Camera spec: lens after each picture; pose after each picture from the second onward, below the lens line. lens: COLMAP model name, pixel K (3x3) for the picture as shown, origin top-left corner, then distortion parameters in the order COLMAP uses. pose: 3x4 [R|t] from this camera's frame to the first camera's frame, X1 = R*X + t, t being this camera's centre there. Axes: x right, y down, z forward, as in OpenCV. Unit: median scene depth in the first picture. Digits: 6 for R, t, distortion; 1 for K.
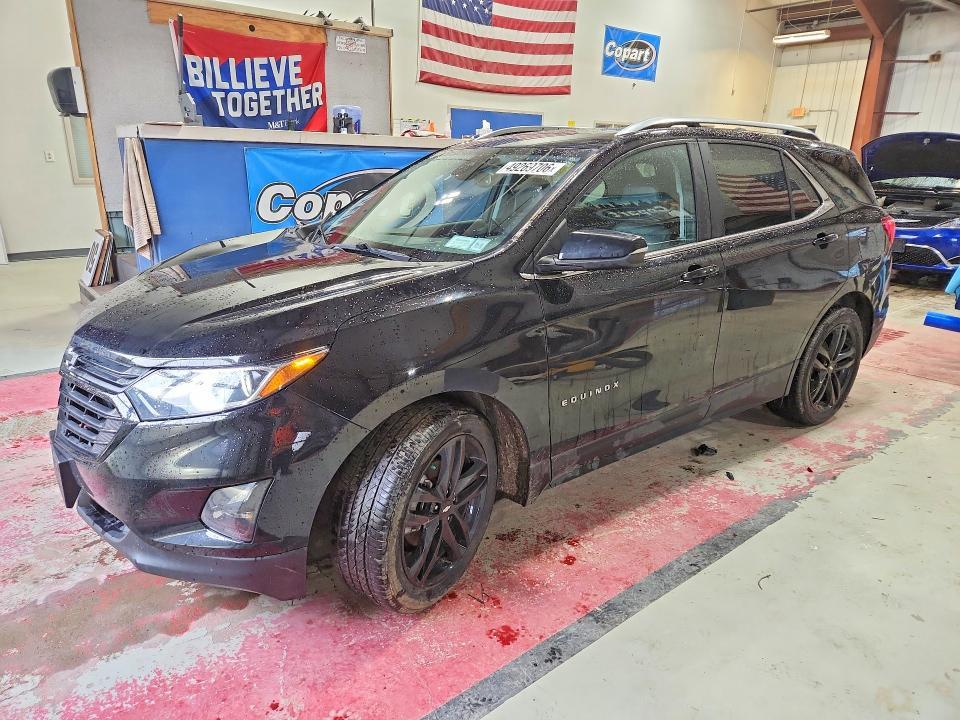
lens RADIAL K [[639.7, 0, 476.1], [0, 639.7, 353.7], [0, 0, 1]] dist [0.049631, -0.023605]
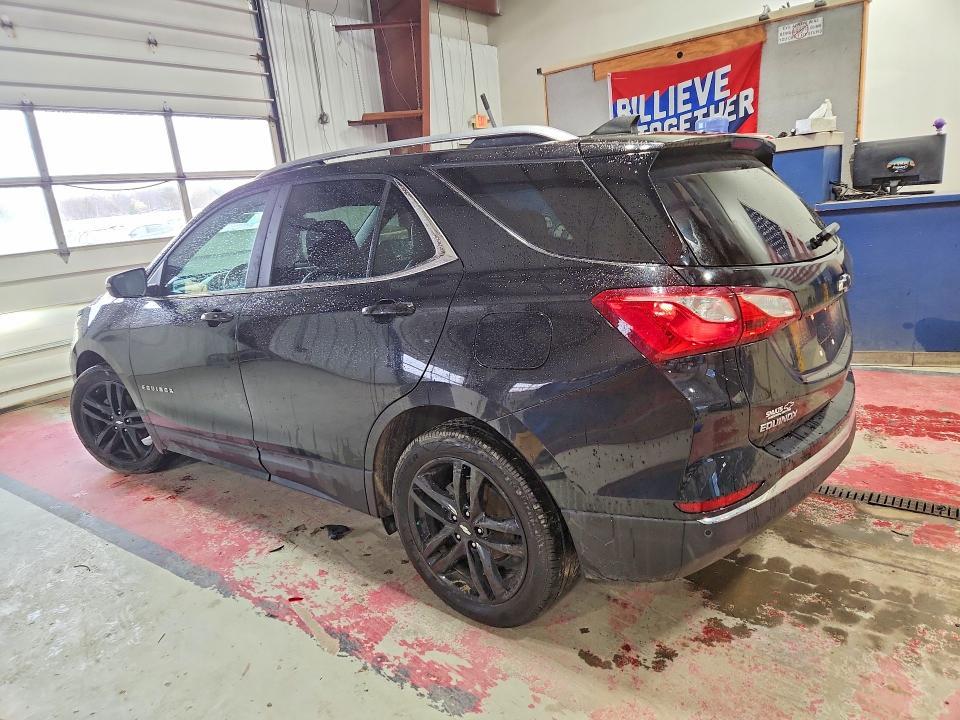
lens RADIAL K [[639.7, 0, 472.3], [0, 639.7, 359.1], [0, 0, 1]] dist [0.049631, -0.023605]
pose [[0.246296, 0.192839, -0.949816, 0.616567], [-0.190229, 0.970562, 0.147723, -0.124814], [0.950343, 0.144299, 0.275729, 0.470343]]
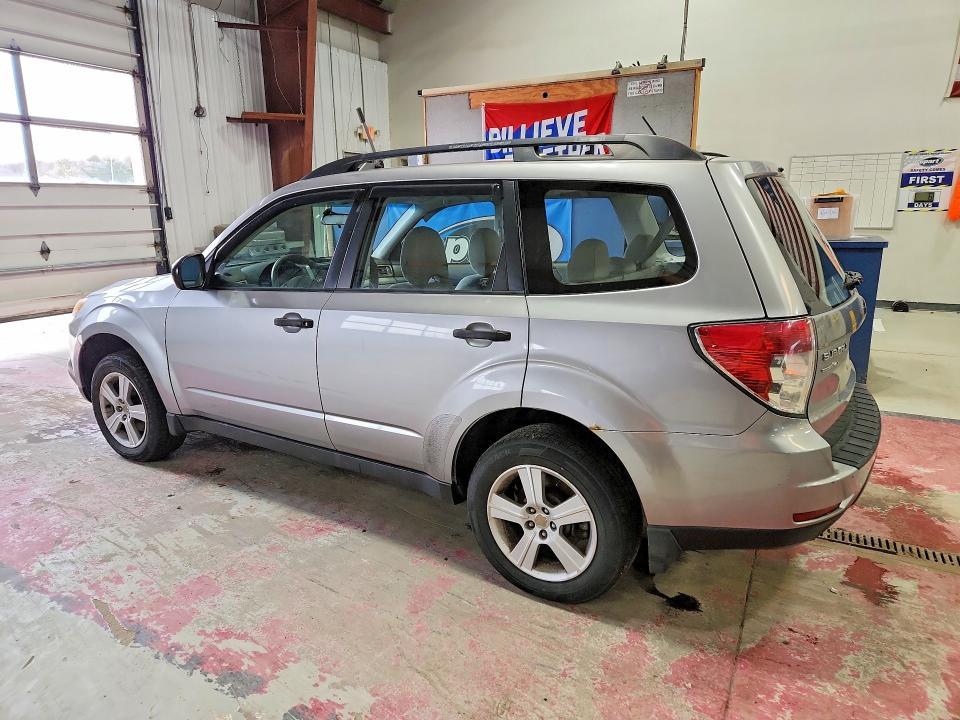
lens RADIAL K [[639.7, 0, 473.4], [0, 639.7, 341.1], [0, 0, 1]] dist [0.049631, -0.023605]
pose [[0.393979, 0.168790, -0.903488, 0.660960], [-0.259159, 0.963508, 0.066993, -0.134239], [0.881826, 0.207753, 0.423345, 0.501740]]
